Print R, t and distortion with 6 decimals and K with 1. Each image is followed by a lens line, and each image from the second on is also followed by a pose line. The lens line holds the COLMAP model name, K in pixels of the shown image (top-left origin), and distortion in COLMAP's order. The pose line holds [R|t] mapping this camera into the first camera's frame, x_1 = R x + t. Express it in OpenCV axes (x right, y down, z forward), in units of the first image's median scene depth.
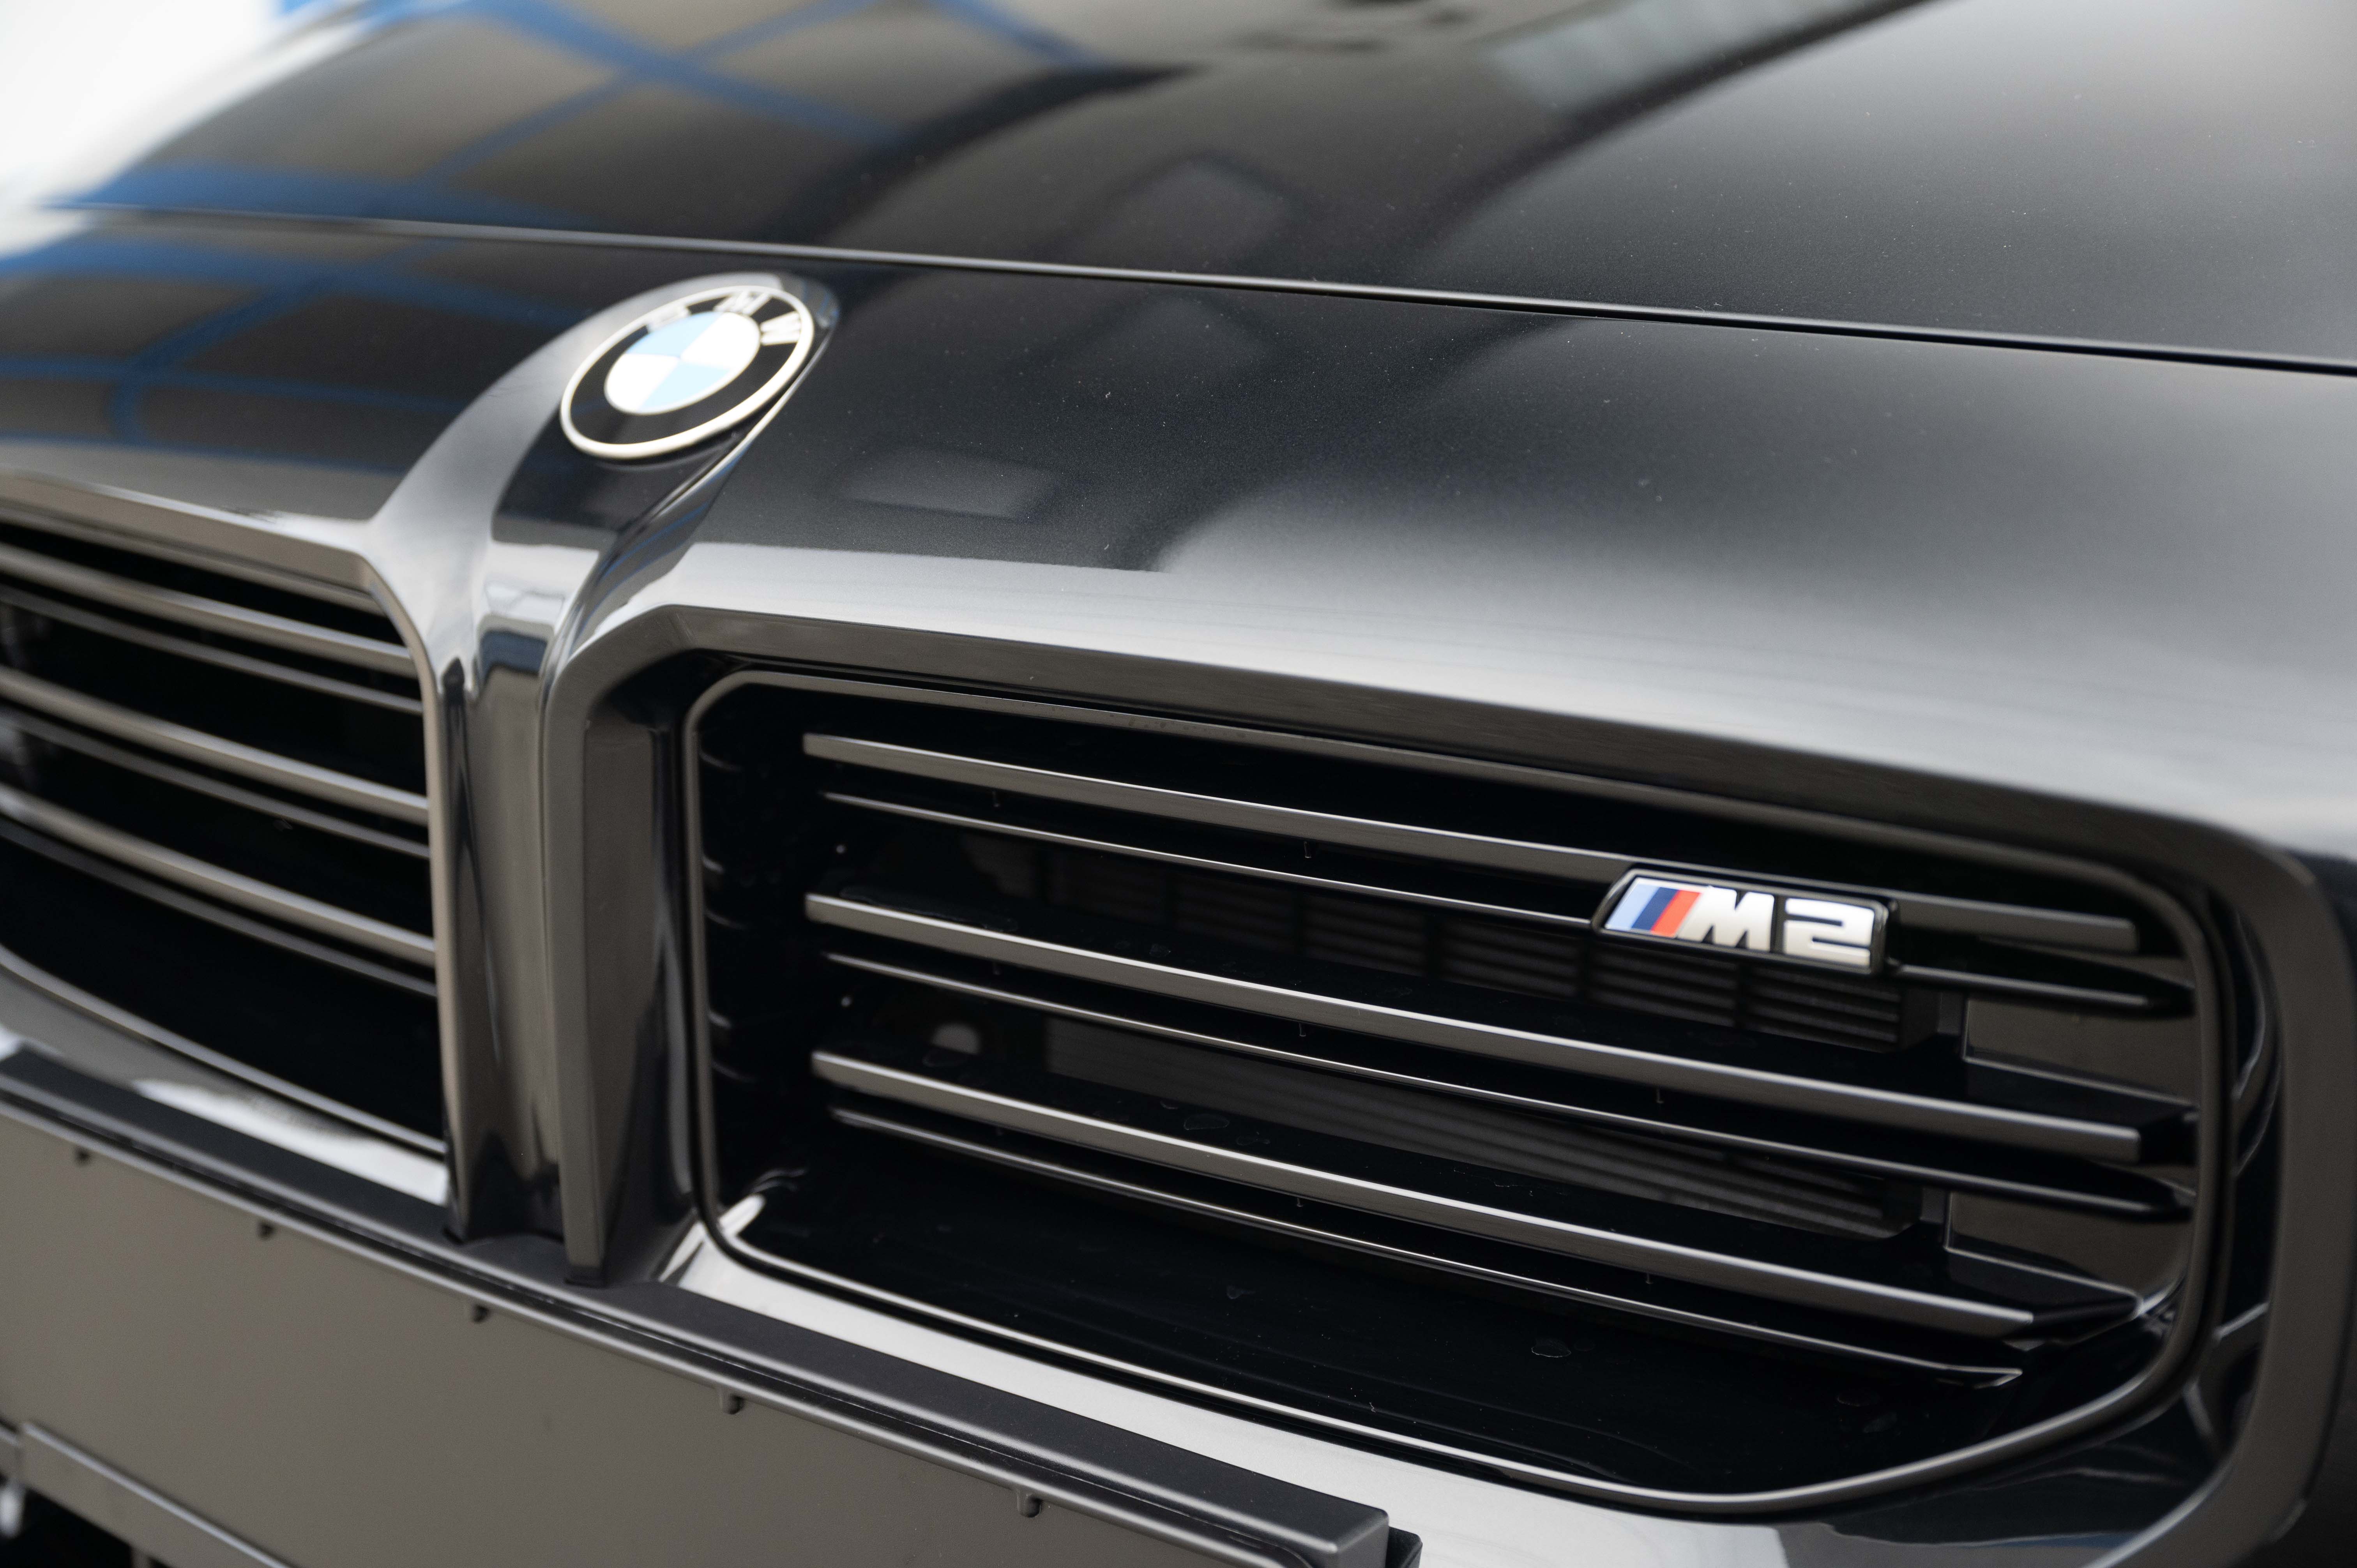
lens RADIAL K [[2787.7, 0, 1175.7], [0, 2787.7, 786.7], [0, 0, 1]] dist [0.003005, 0.000000]
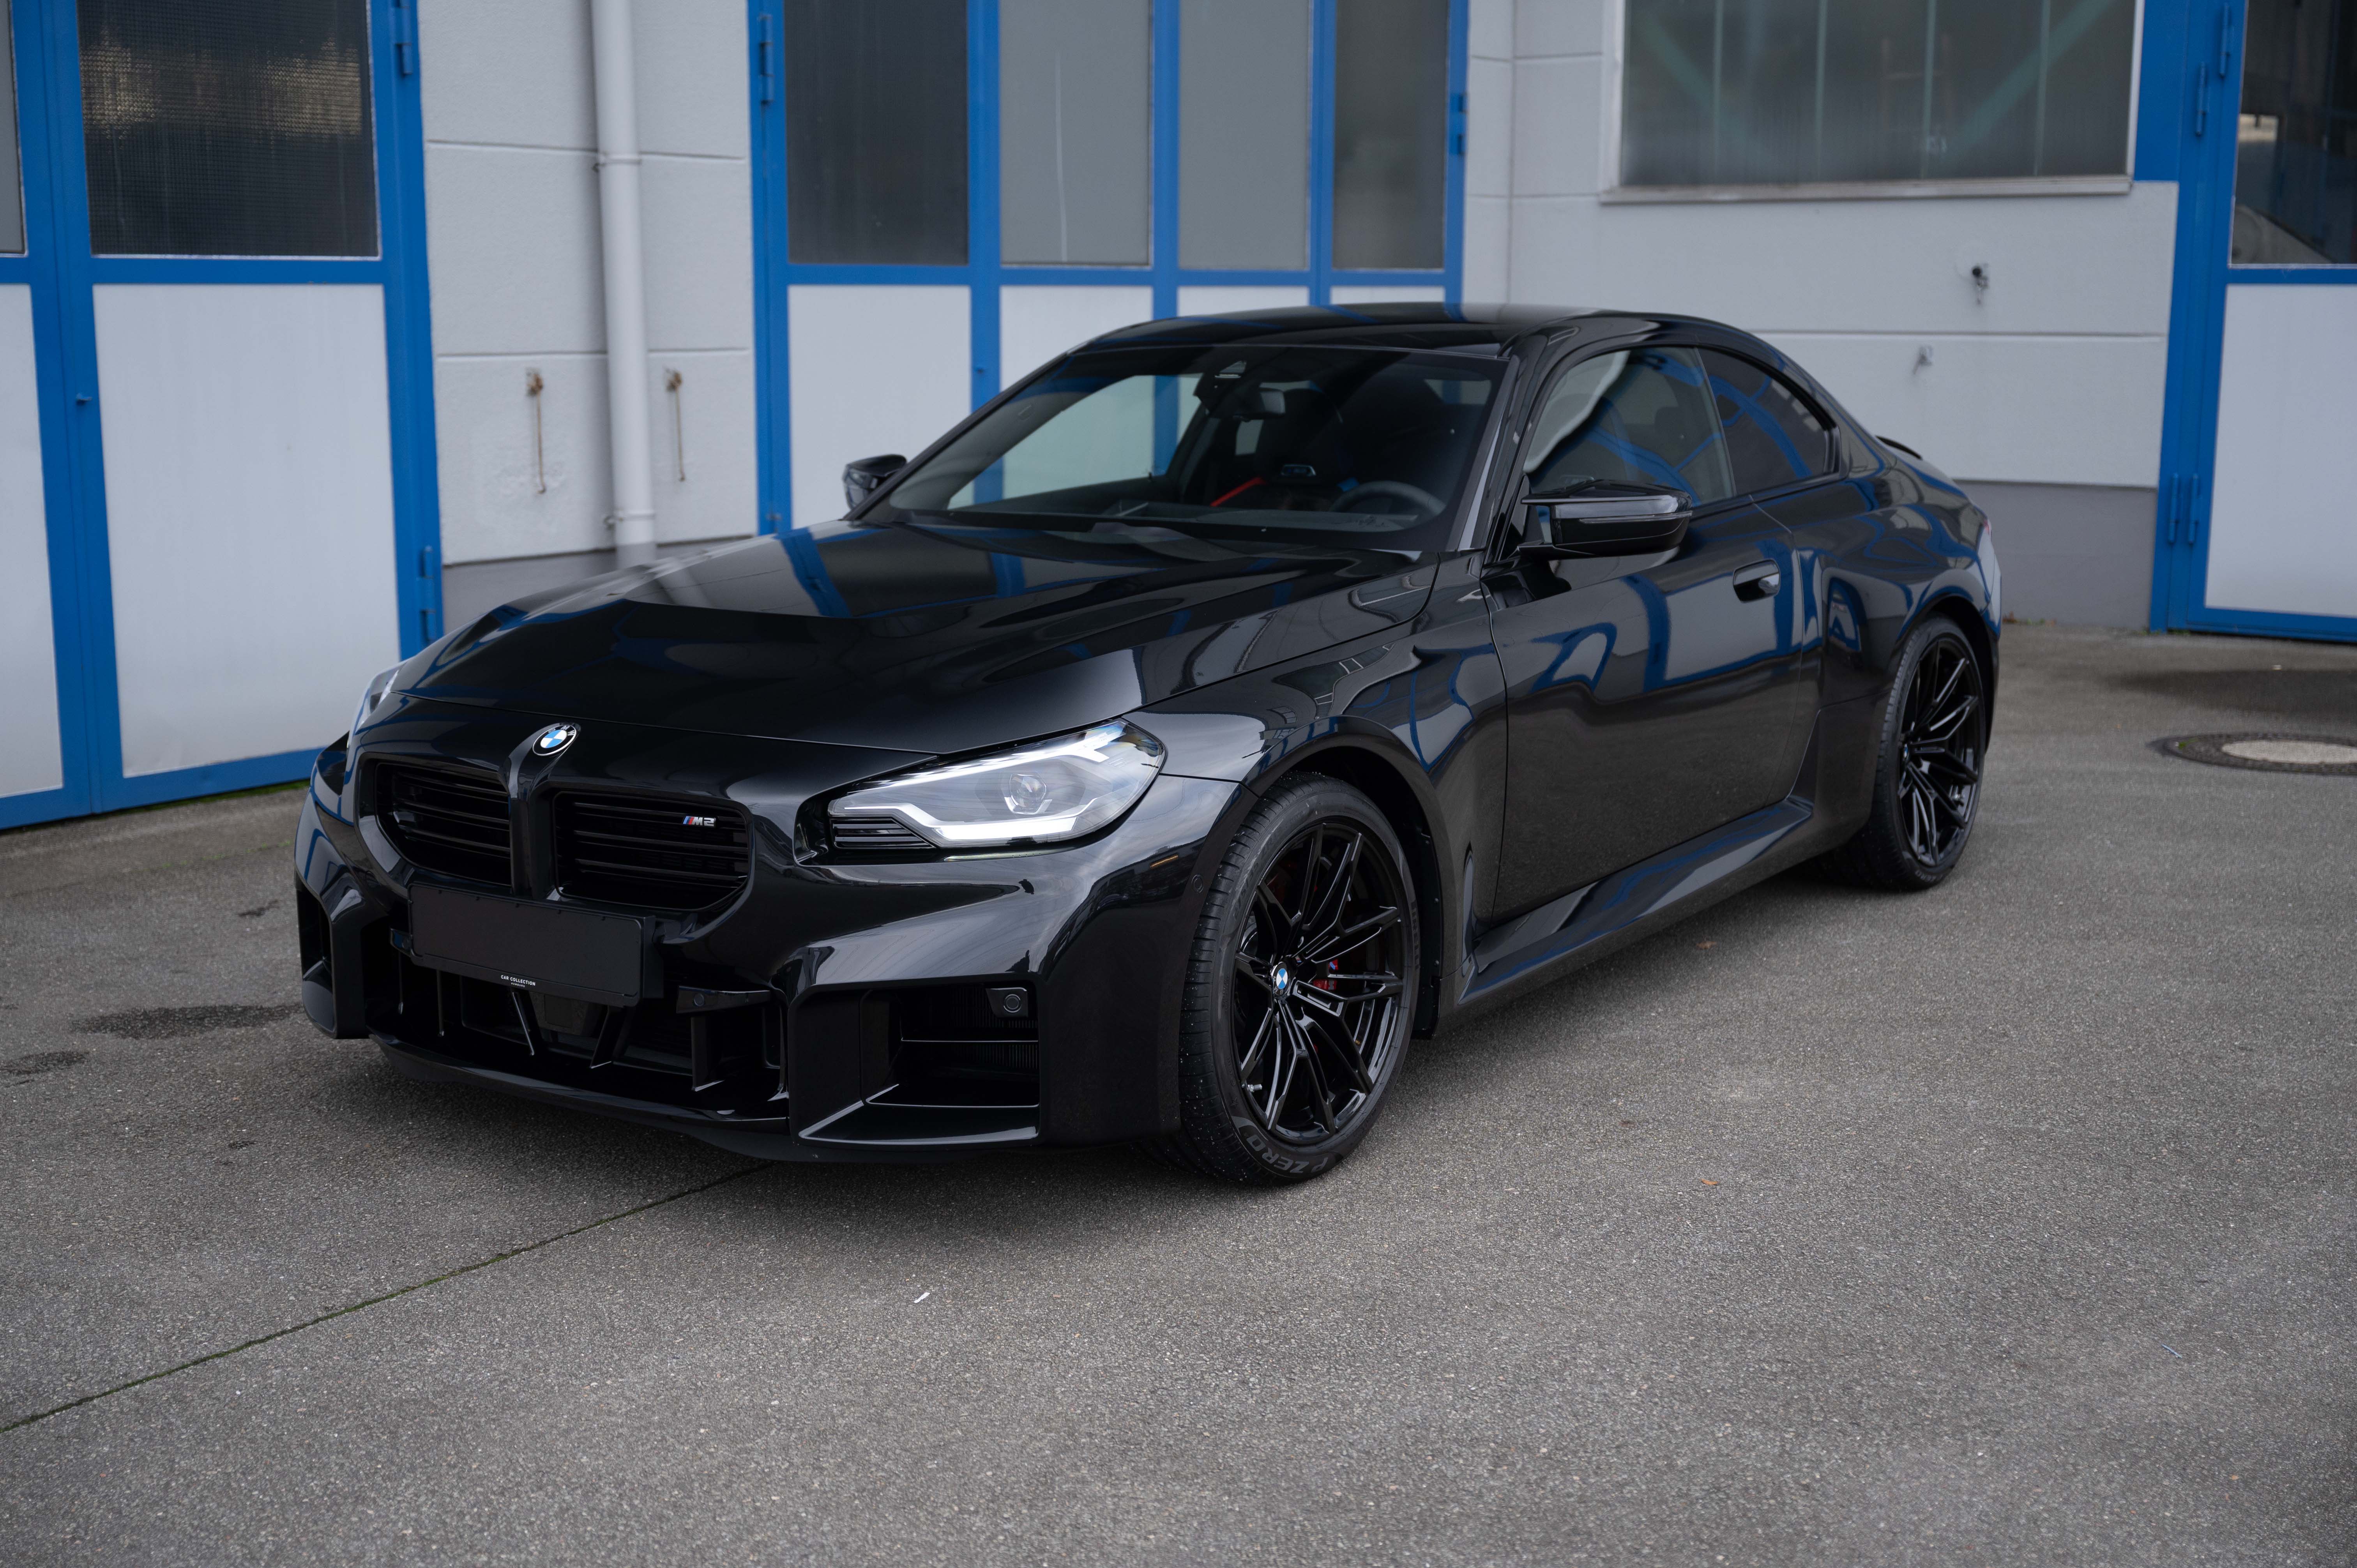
lens RADIAL K [[2787.7, 0, 1163.6], [0, 2787.7, 781.0], [0, 0, 1]] dist [0.003005, 0.000000]
pose [[0.999952, -0.008943, 0.004089, 1.109874], [0.009286, 0.995581, -0.093445, 0.507311], [-0.003235, 0.093478, 0.995616, -4.957611]]
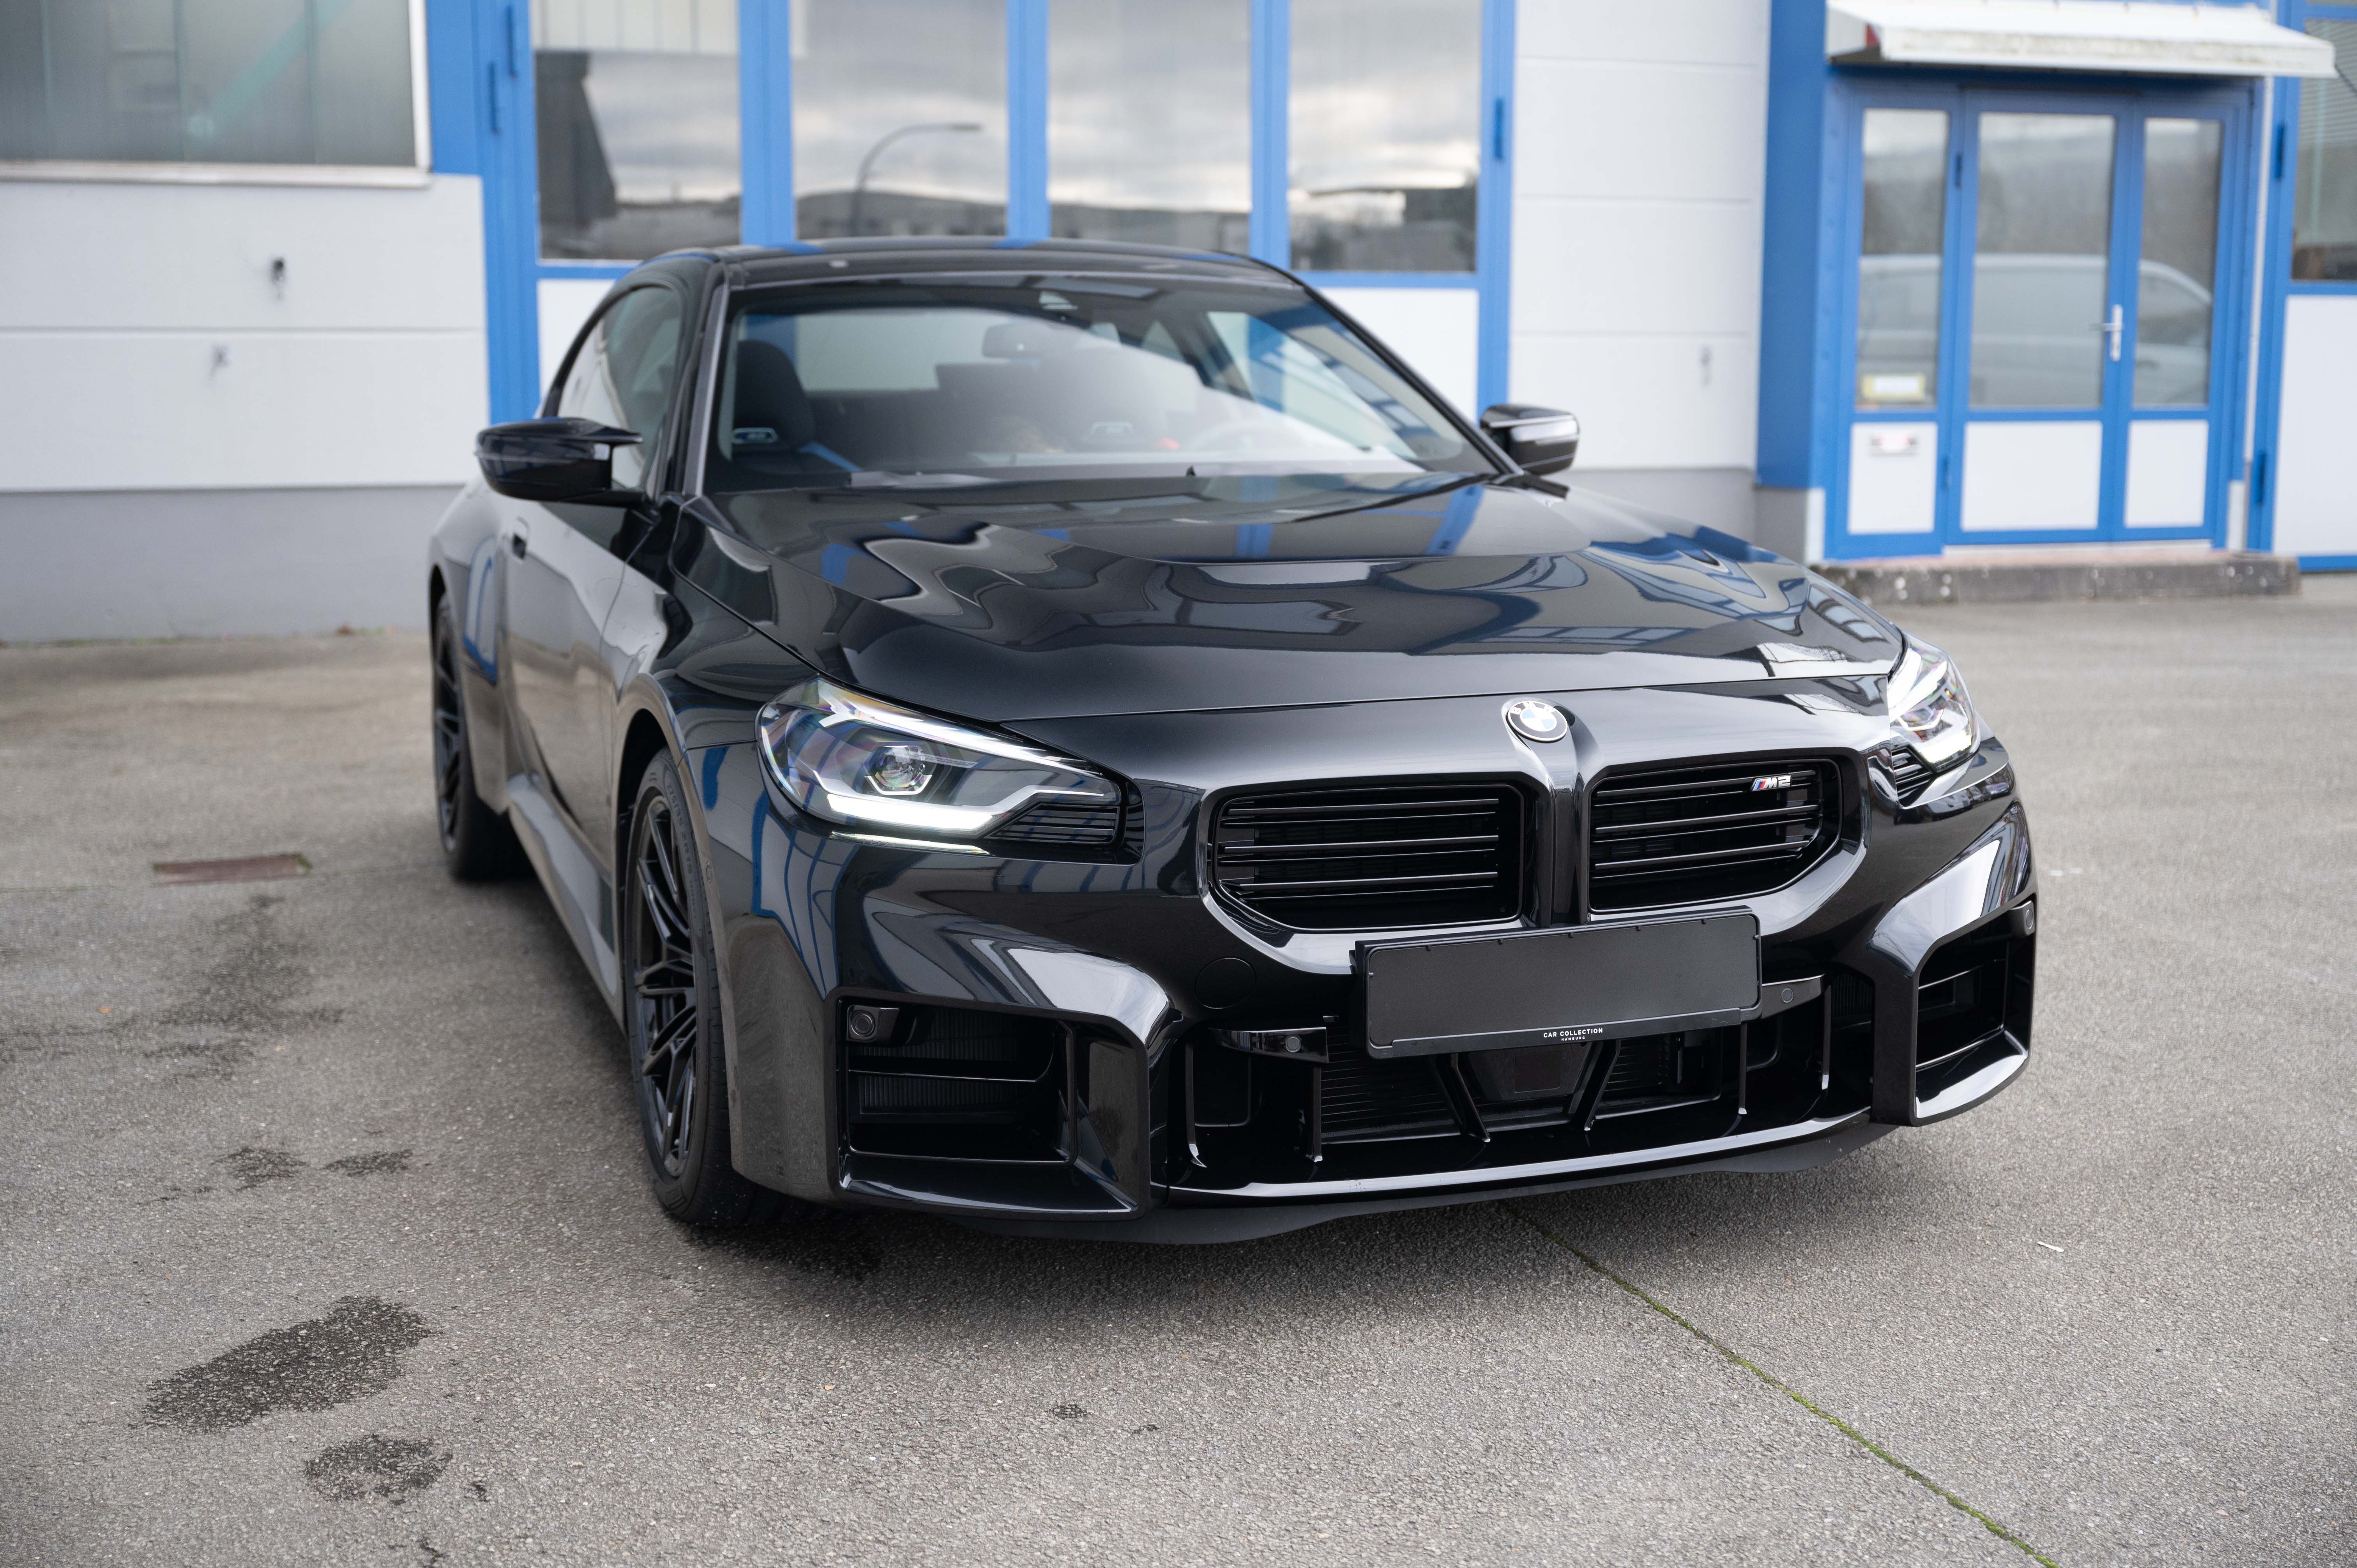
lens RADIAL K [[2787.7, 0, 1156.2], [0, 2787.7, 813.4], [0, 0, 1]] dist [0.003005, 0.000000]
pose [[0.563674, -0.144634, 0.813236, -4.386772], [0.222172, 0.974815, 0.019378, -0.240795], [-0.795557, 0.169756, 0.581612, -1.131398]]
